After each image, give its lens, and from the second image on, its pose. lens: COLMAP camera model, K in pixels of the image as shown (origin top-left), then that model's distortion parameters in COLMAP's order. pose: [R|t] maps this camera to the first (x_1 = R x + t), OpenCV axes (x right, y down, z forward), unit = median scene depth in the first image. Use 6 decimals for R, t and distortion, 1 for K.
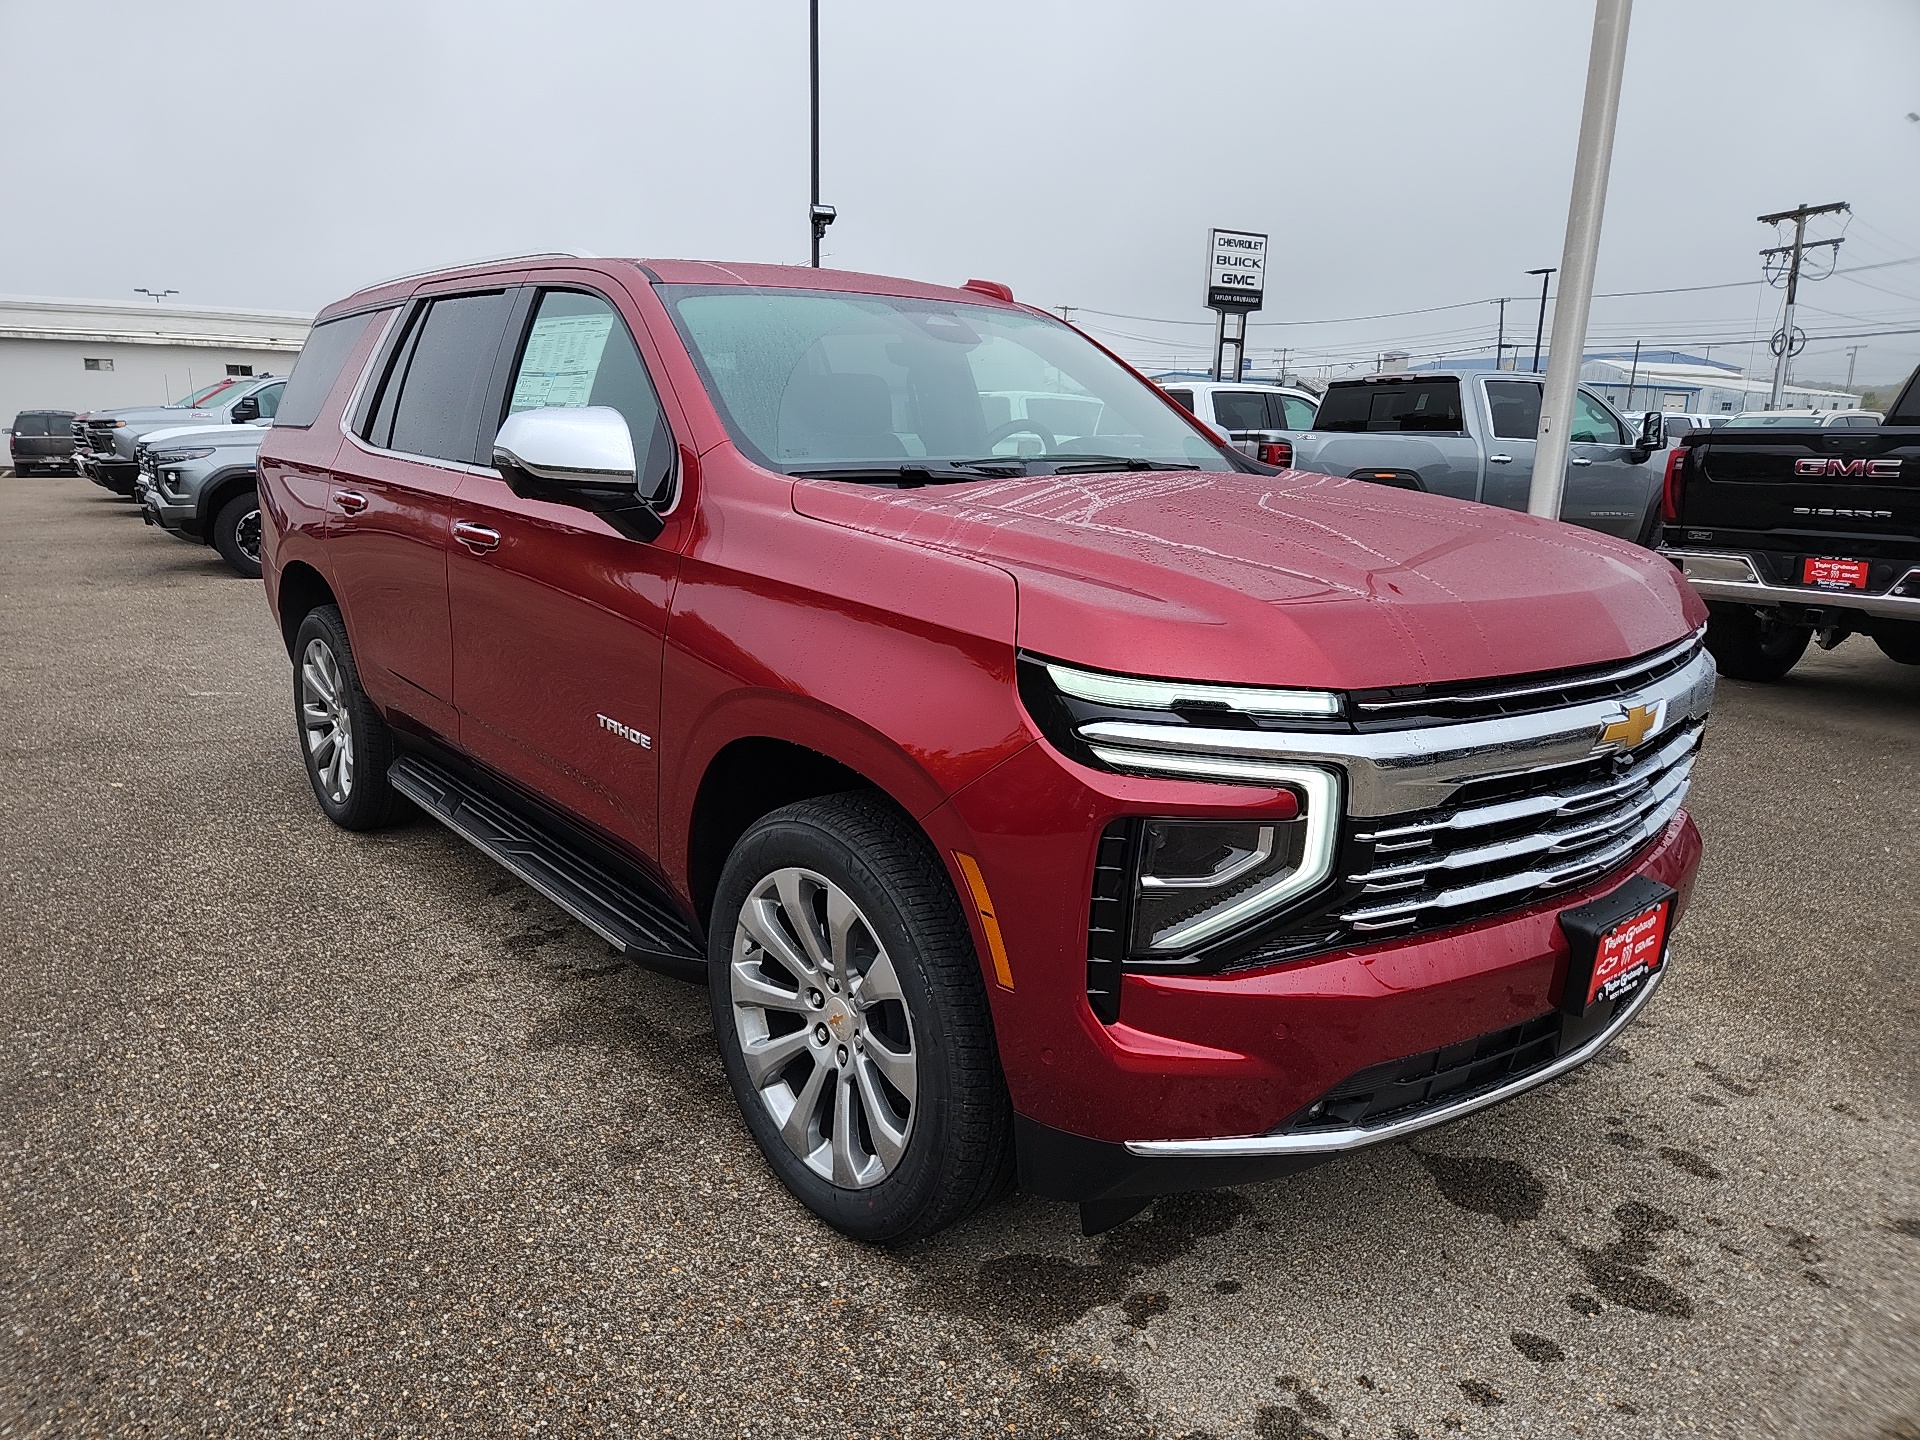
lens RADIAL K [[1280.7, 0, 920.9], [0, 1280.7, 712.8], [0, 0, 1]] dist [0.081022, -0.070939]
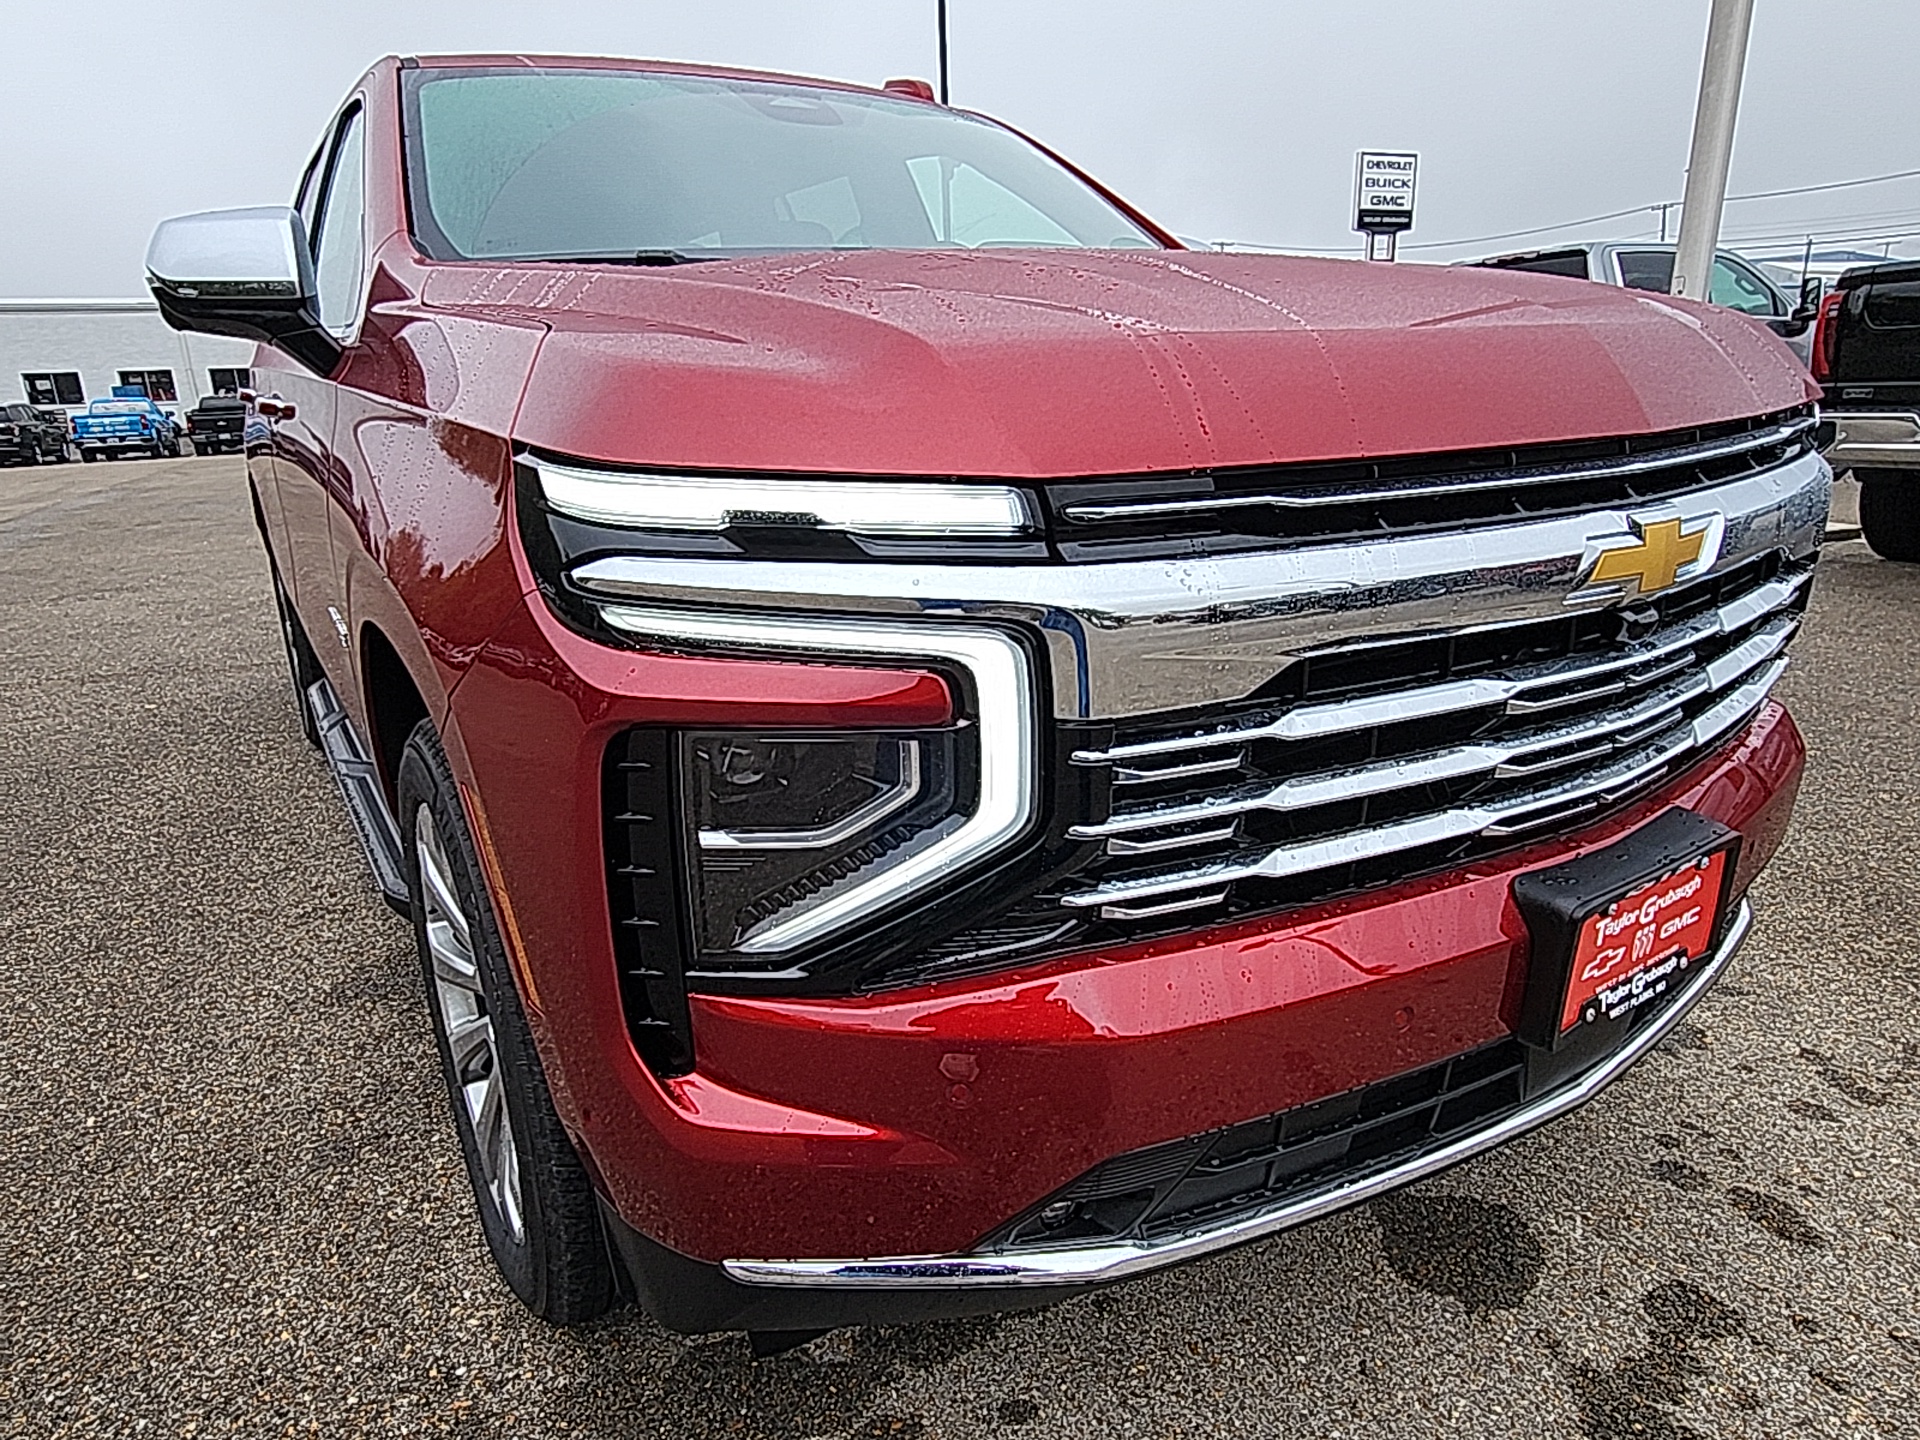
lens RADIAL K [[1150.8, 0, 940.7], [0, 1150.8, 708.0], [0, 0, 1]] dist [0.002771, -0.000779]
pose [[0.989867, -0.014581, -0.141251, 0.296216], [0.023314, 0.997904, 0.060373, 0.037989], [0.140074, -0.063054, 0.988131, 0.436060]]
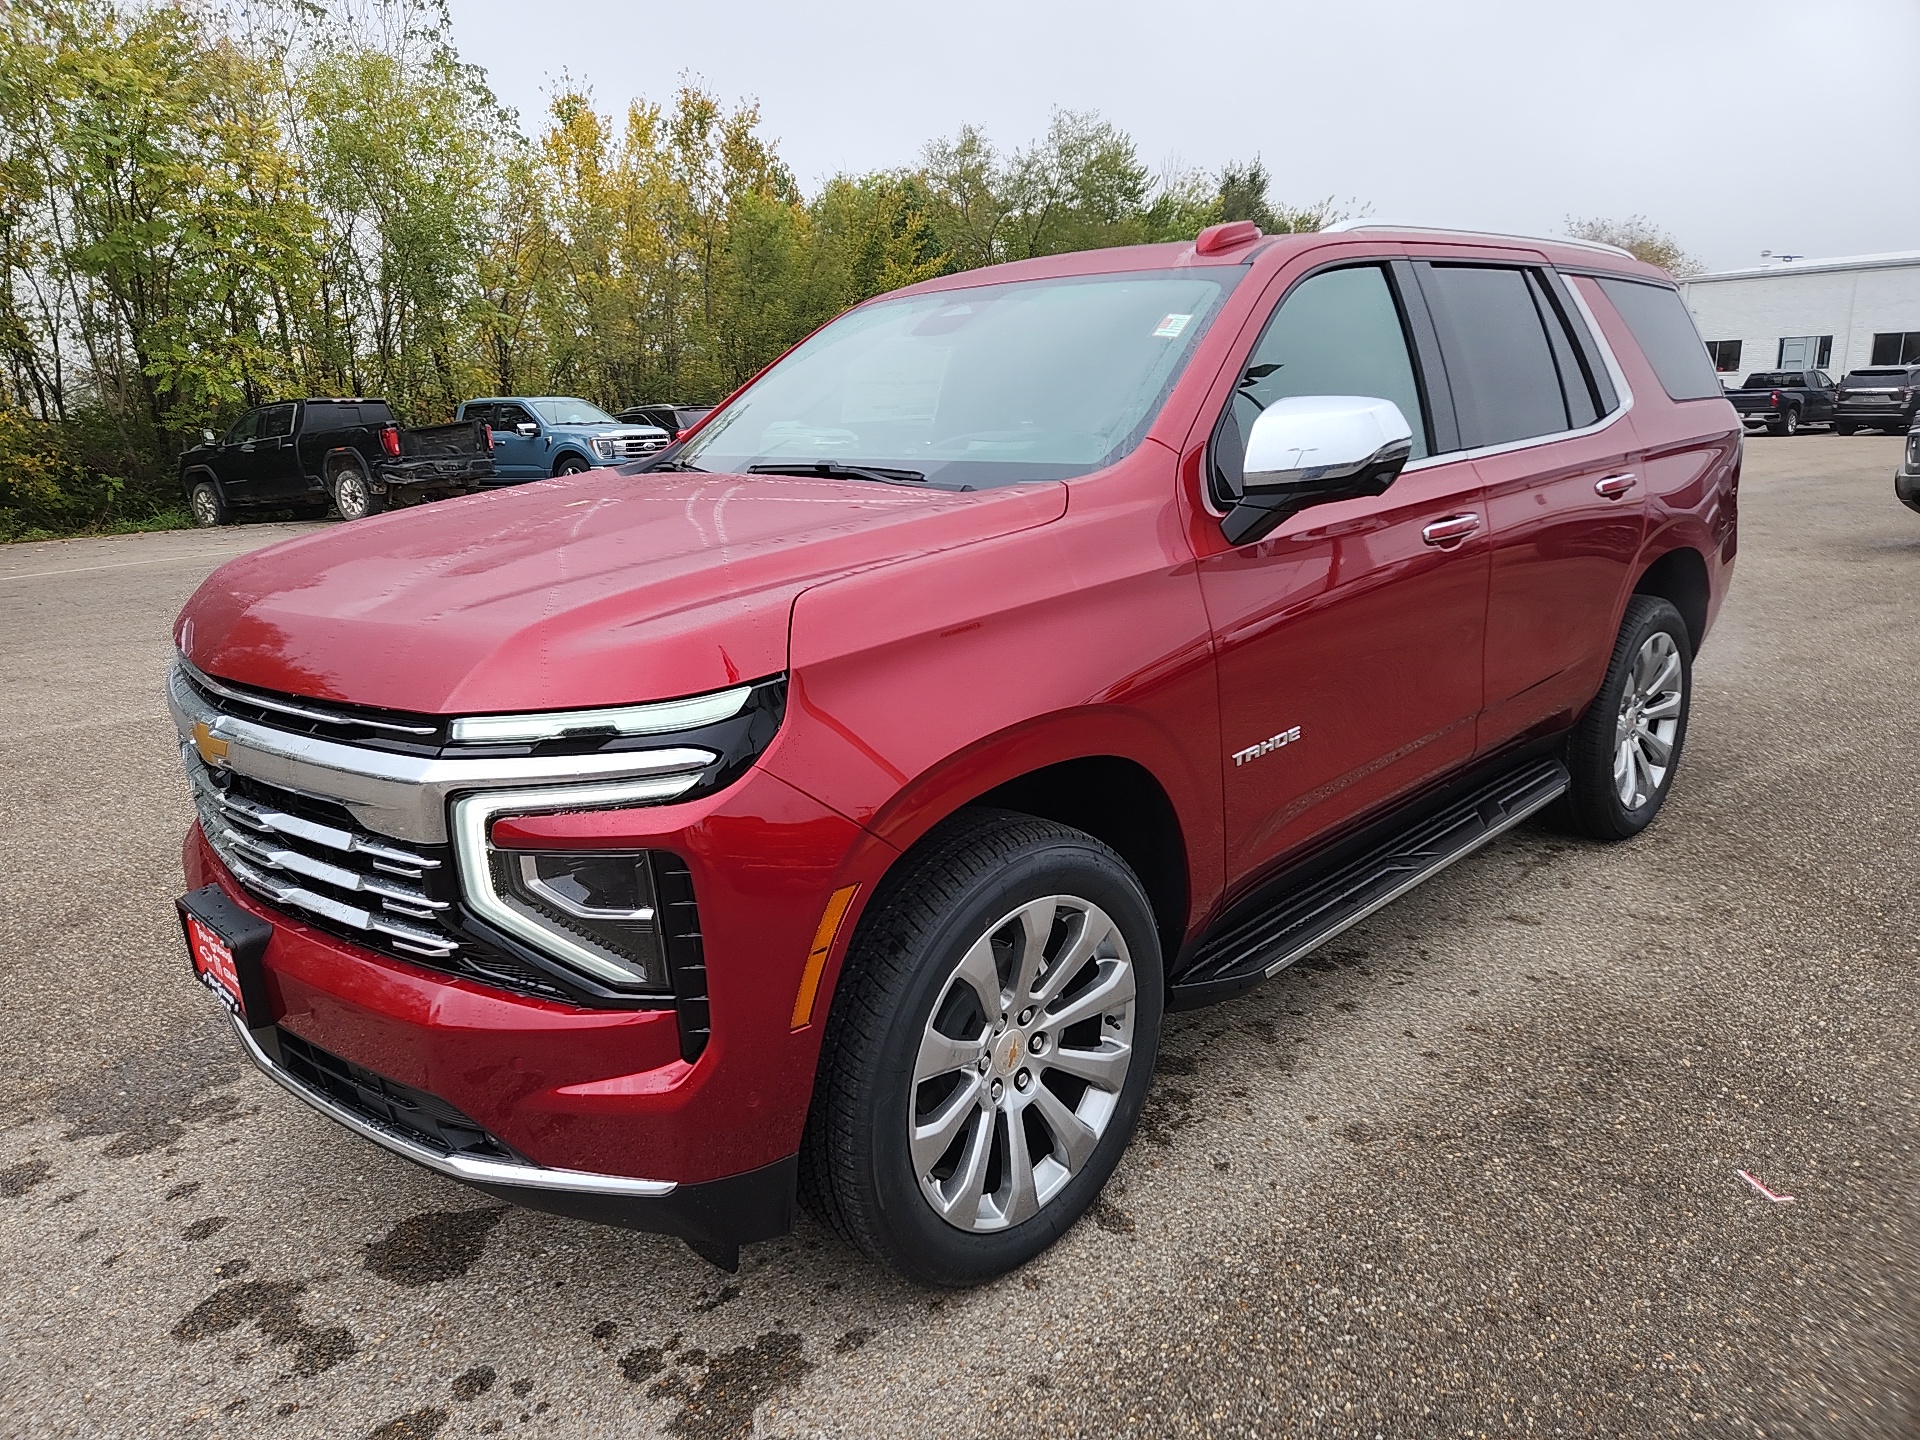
lens RADIAL K [[1293.5, 0, 872.1], [0, 1293.5, 714.2], [0, 0, 1]] dist [0.045881, -0.000562]
pose [[0.039911, 0.209481, -0.976998, 1.521525], [-0.178363, 0.963567, 0.199315, -0.300011], [0.983155, 0.166305, 0.075821, 1.388038]]
